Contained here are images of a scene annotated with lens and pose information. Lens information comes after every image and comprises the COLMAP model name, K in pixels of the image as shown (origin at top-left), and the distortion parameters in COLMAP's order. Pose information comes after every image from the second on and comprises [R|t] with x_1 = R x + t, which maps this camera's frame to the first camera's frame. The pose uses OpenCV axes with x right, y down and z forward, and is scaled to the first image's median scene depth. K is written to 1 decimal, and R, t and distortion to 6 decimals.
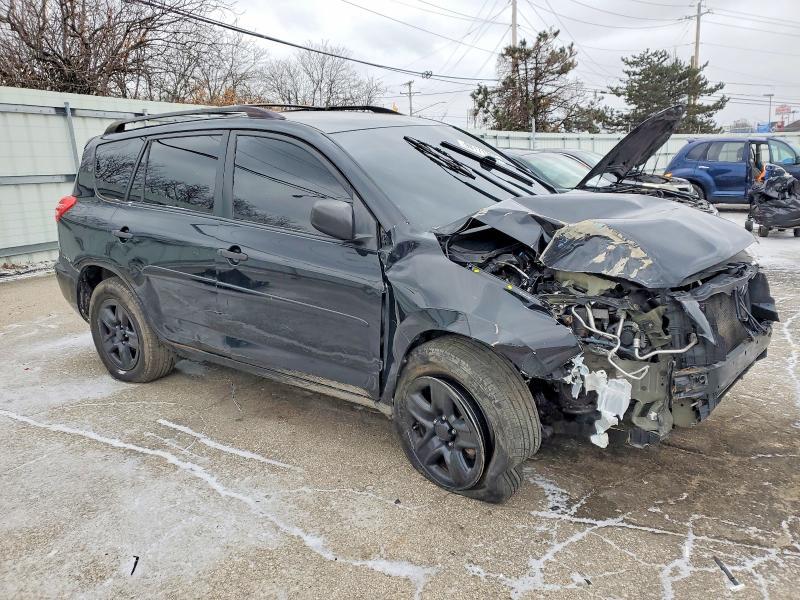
lens RADIAL K [[632.5, 0, 400.0], [0, 632.5, 300.0], [0, 0, 1]] dist [0.035891, 0.001886]
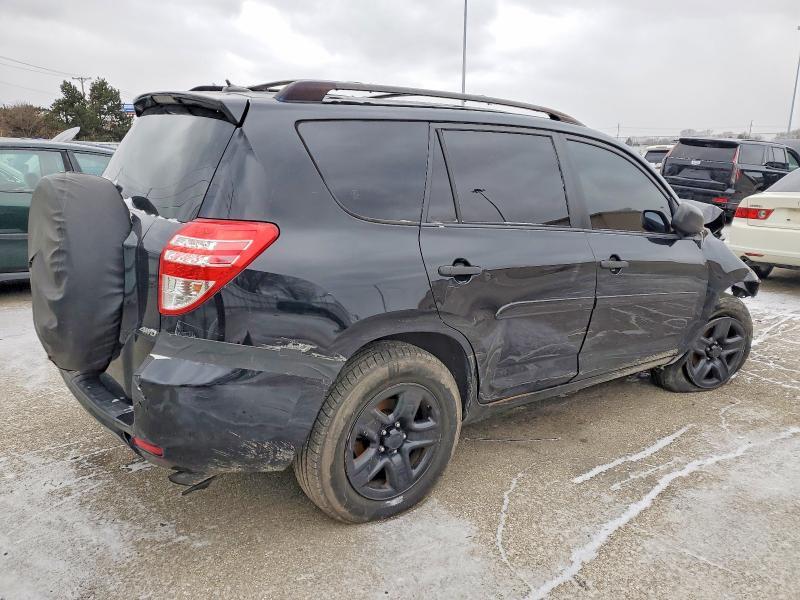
lens RADIAL K [[632.5, 0, 400.0], [0, 632.5, 300.0], [0, 0, 1]] dist [0.035891, 0.001886]
pose [[0.246982, -0.165895, 0.954714, -1.286523], [0.174601, 0.976730, 0.124551, -0.196185], [-0.953160, 0.135932, 0.270200, 1.054138]]
